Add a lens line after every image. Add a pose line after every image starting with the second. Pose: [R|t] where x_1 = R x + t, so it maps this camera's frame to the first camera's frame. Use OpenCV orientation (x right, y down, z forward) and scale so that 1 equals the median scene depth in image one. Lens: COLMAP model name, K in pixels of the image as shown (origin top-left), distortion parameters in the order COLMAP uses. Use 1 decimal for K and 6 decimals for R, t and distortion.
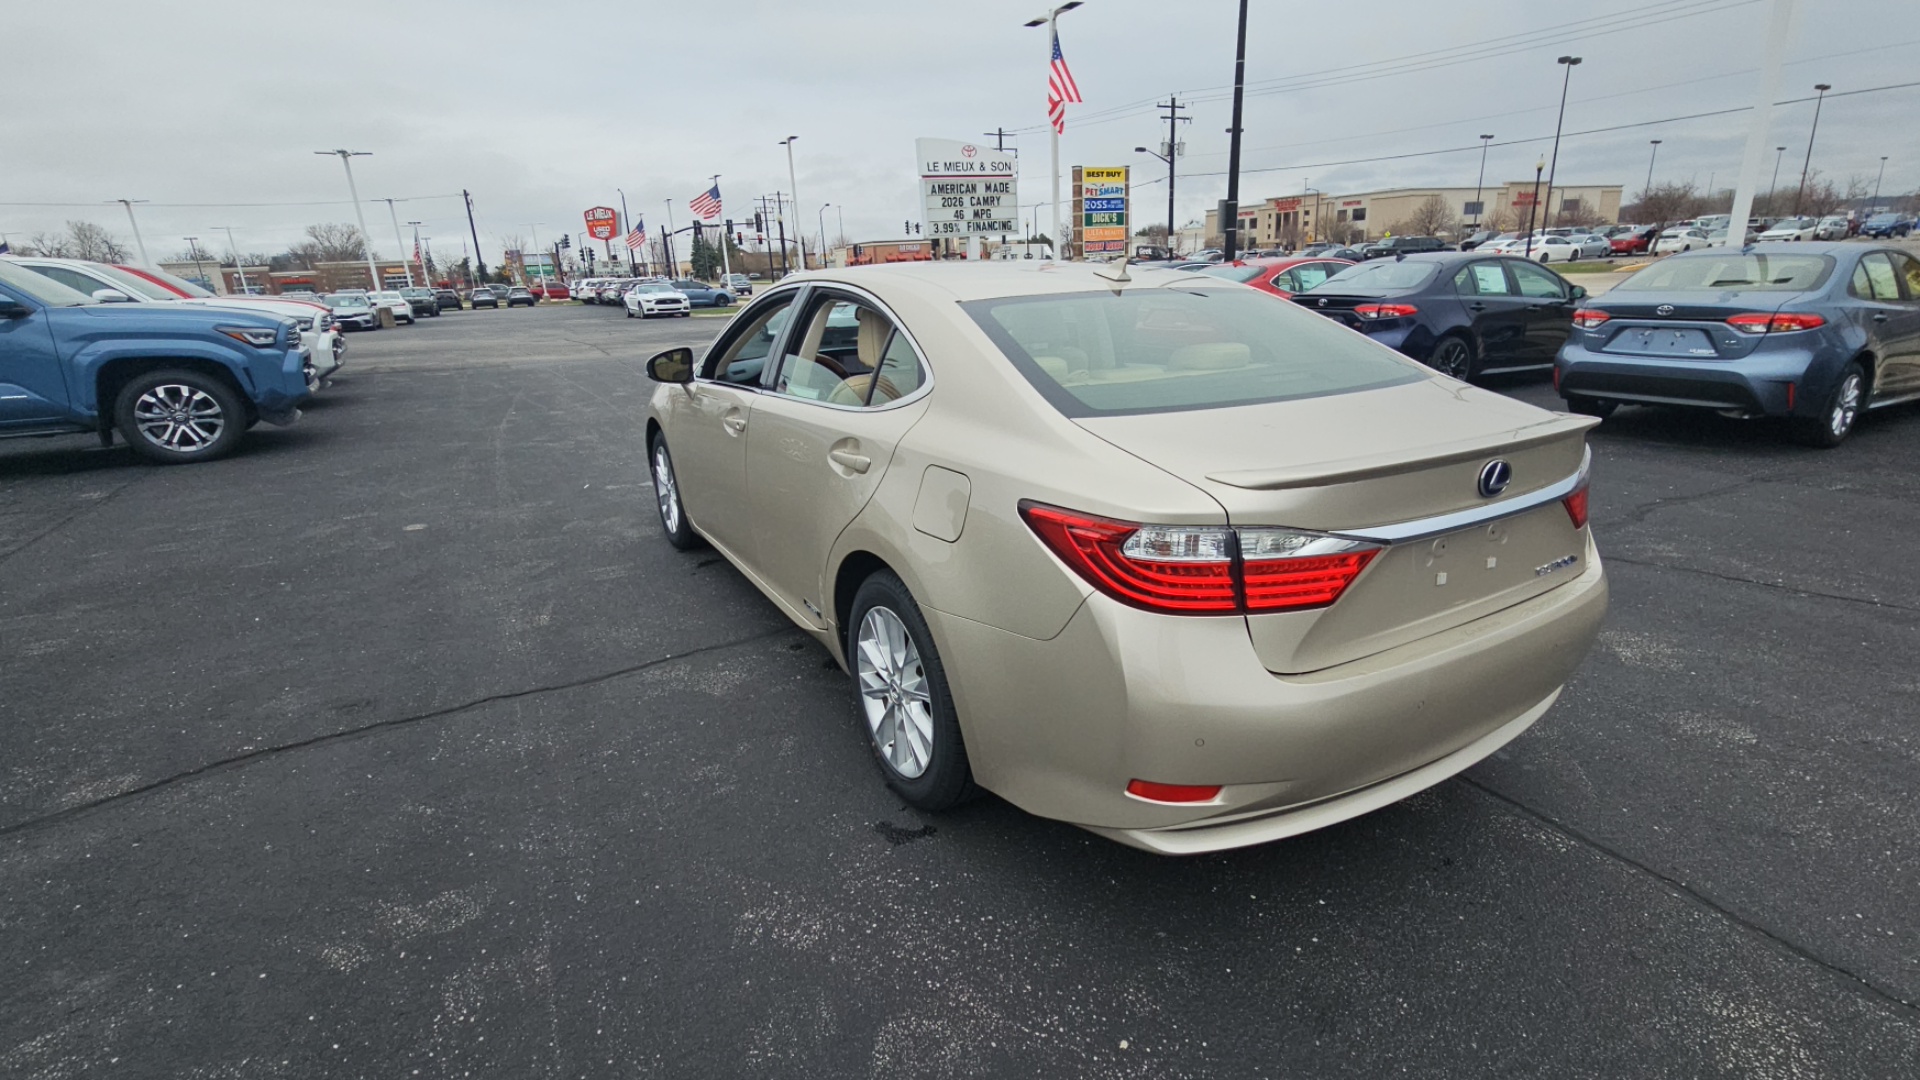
lens RADIAL K [[856.1, 0, 978.7], [0, 856.1, 546.1], [0, 0, 1]] dist [0.006537, -0.005137]
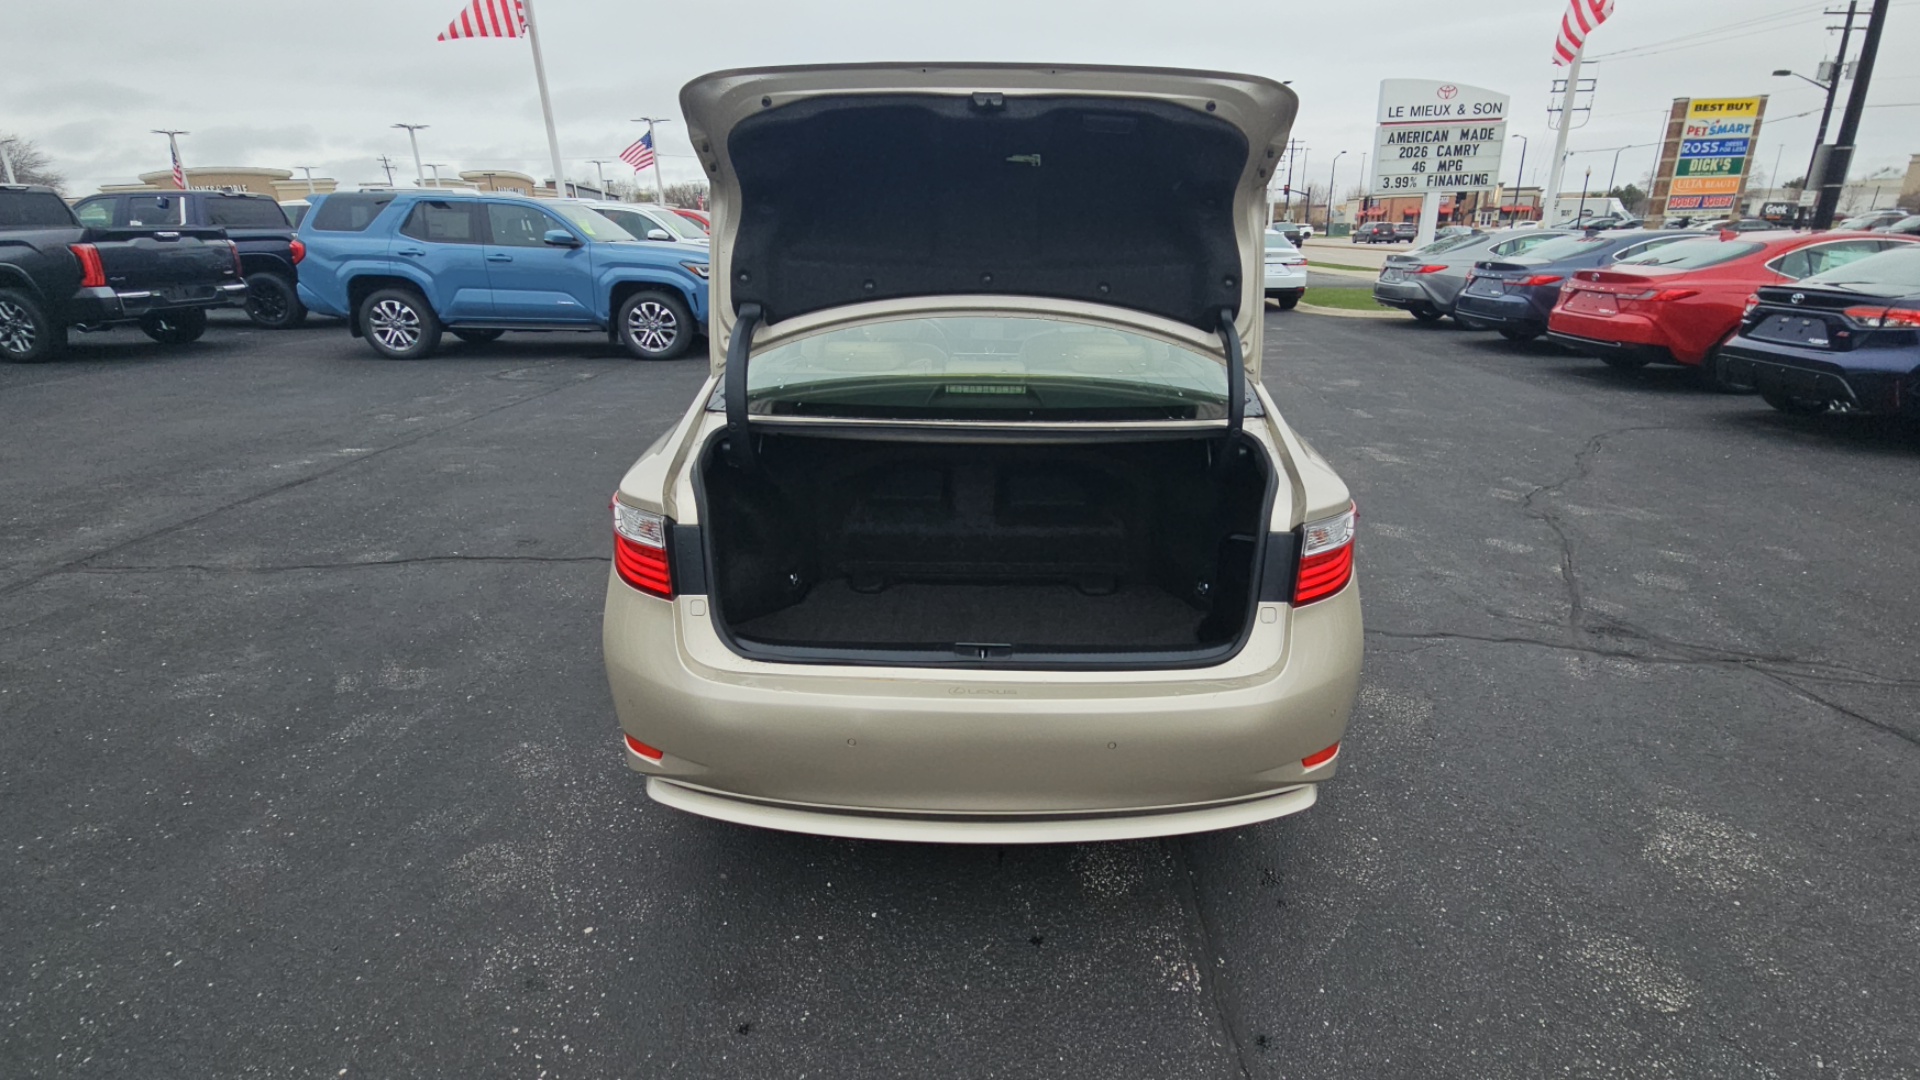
lens RADIAL K [[858.3, 0, 977.8], [0, 858.3, 542.6], [0, 0, 1]] dist [0.001503, -0.001414]
pose [[0.853398, 0.204486, -0.479476, 0.092669], [-0.181510, 0.978848, 0.094396, -0.012994], [0.488636, 0.006472, 0.872463, 0.019086]]
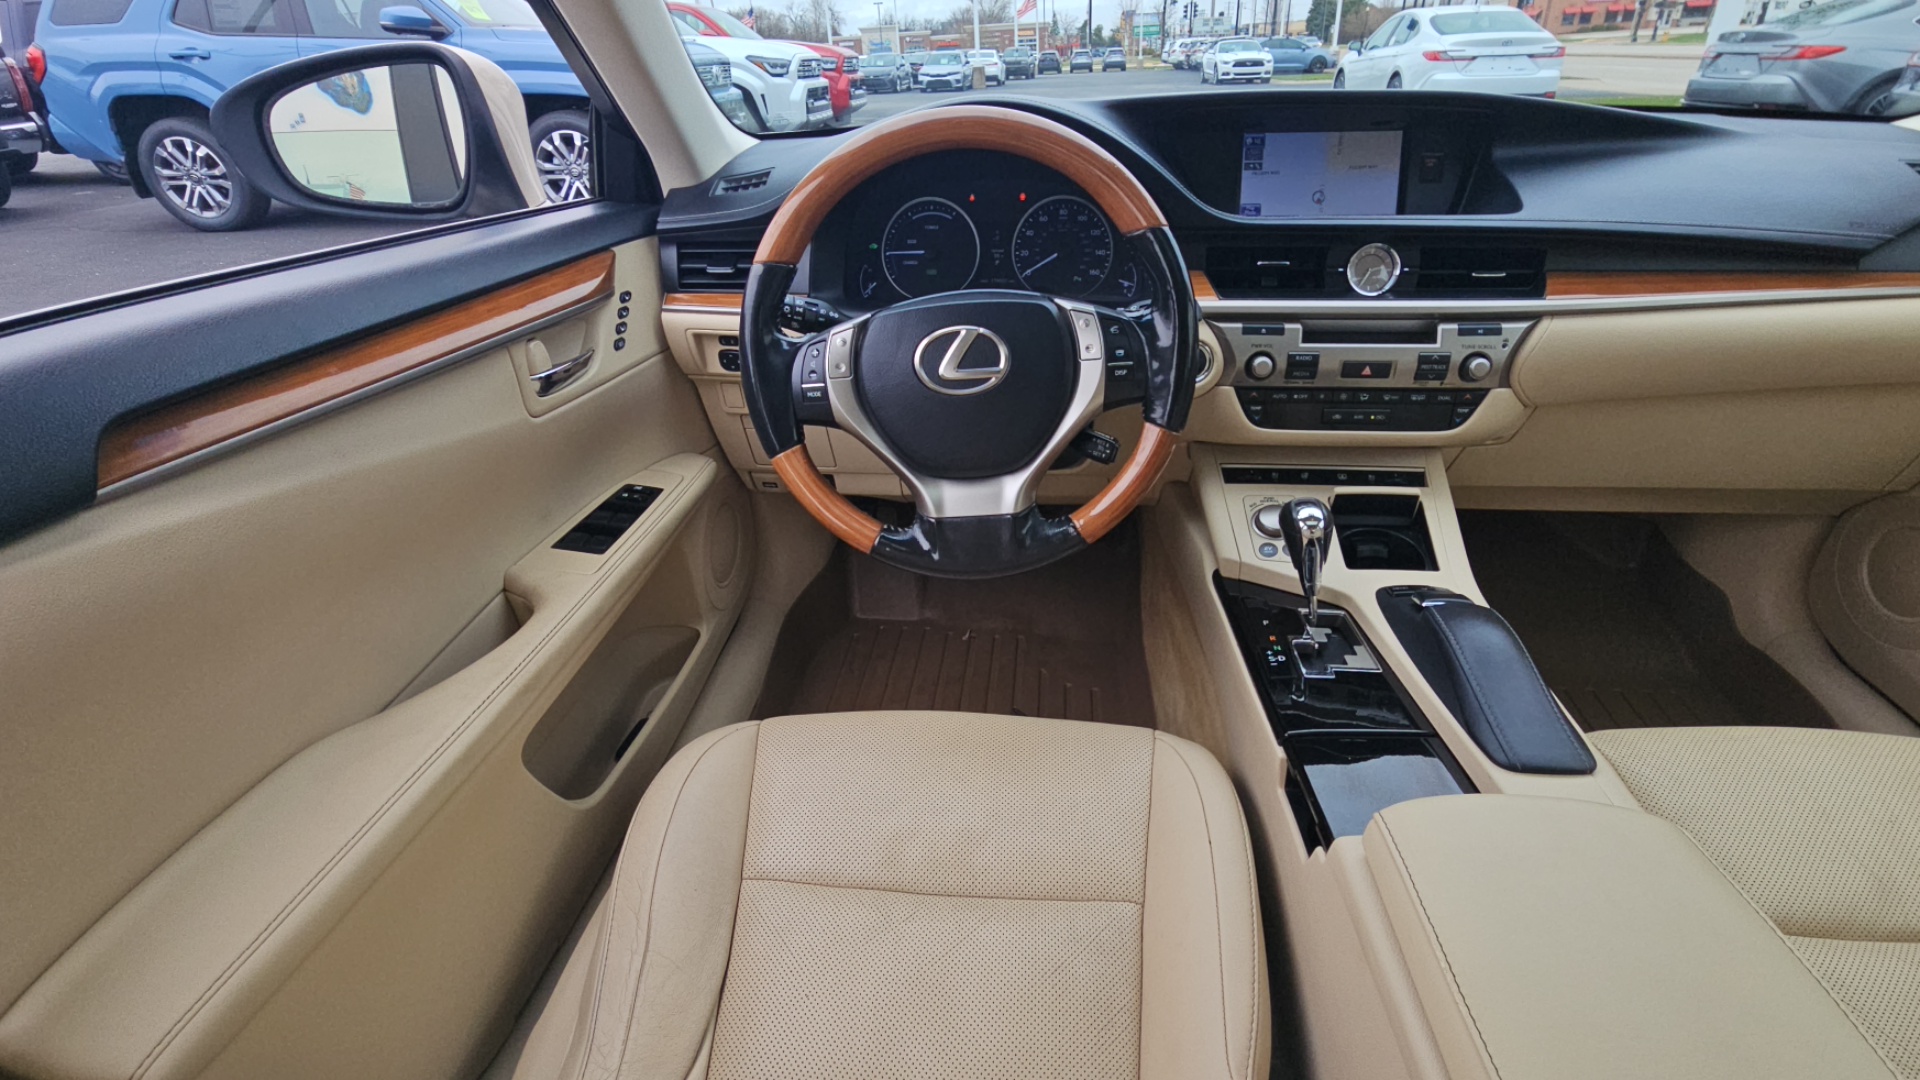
lens RADIAL K [[854.7, 0, 978.4], [0, 854.7, 544.6], [0, 0, 1]] dist [0.006464, -0.004652]
pose [[0.809174, 0.297714, -0.506560, -0.016115], [-0.176257, 0.945415, 0.274086, -0.038042], [0.560509, -0.132498, 0.817480, 0.173403]]
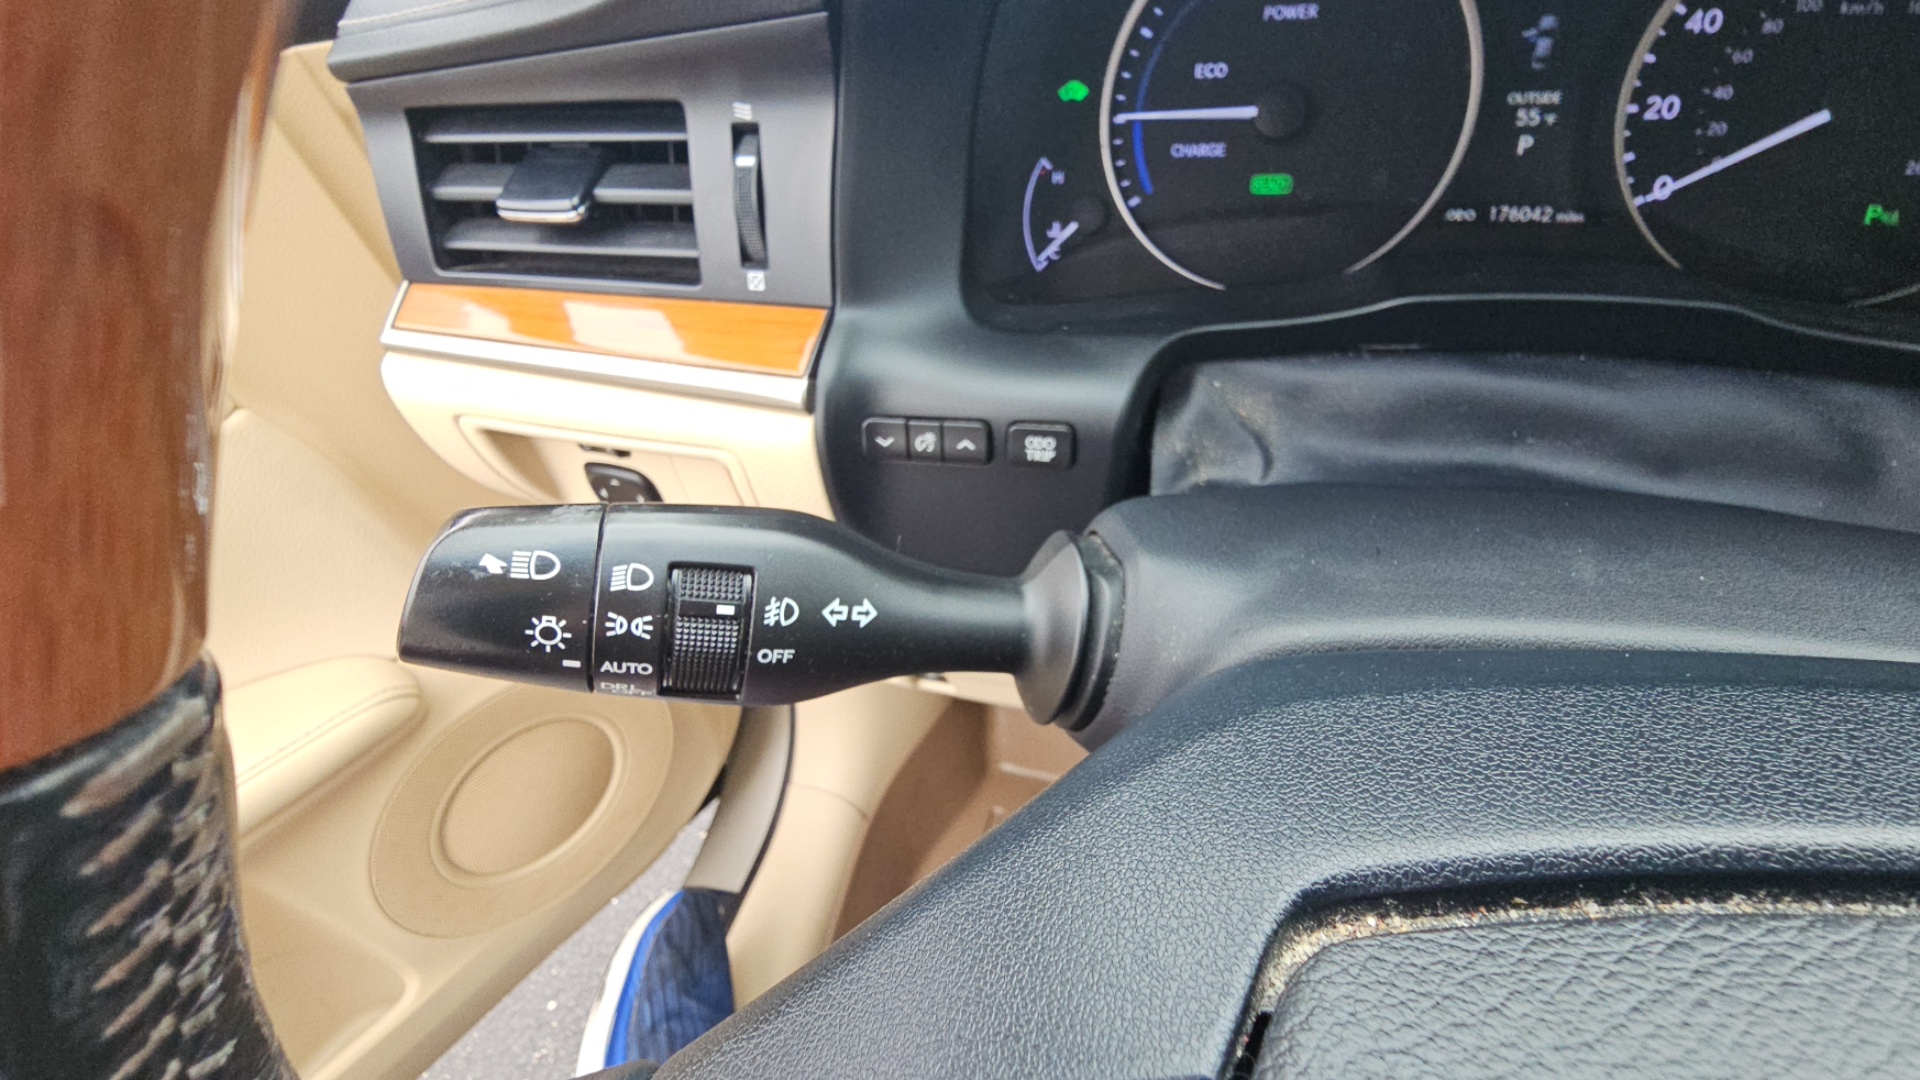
lens RADIAL K [[861.7, 0, 981.1], [0, 861.7, 544.3], [0, 0, 1]] dist [0.007895, -0.006702]
pose [[0.693147, 0.443398, -0.568283, -0.041902], [-0.147639, 0.859031, 0.490172, -0.040200], [0.705514, -0.255860, 0.660898, 0.201434]]
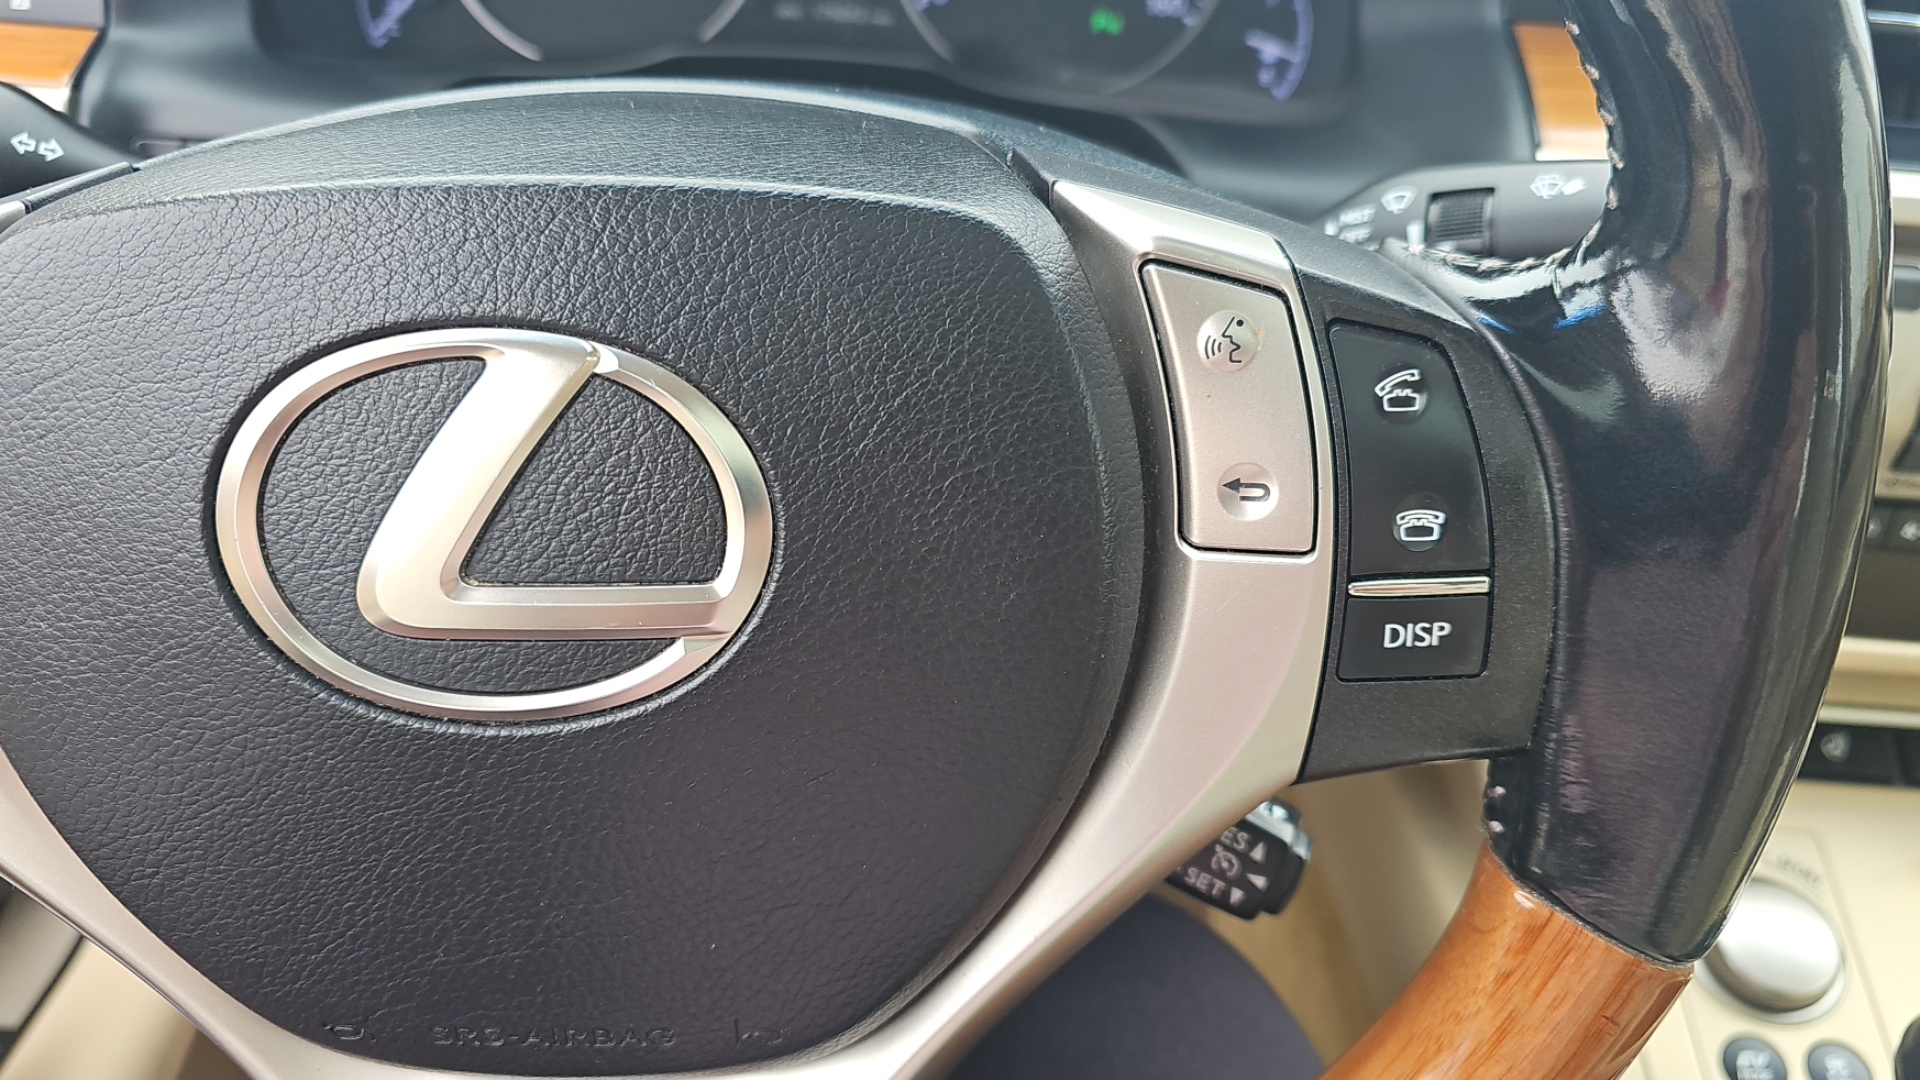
lens RADIAL K [[1449.6, 0, 936.7], [0, 1449.6, 535.6], [0, 0, 1]] dist [0.007544, -0.006089]
pose [[0.823536, 0.360277, -0.438166, -0.030160], [-0.230457, 0.918294, 0.321911, -0.039366], [0.518342, -0.164127, 0.839276, 0.196508]]
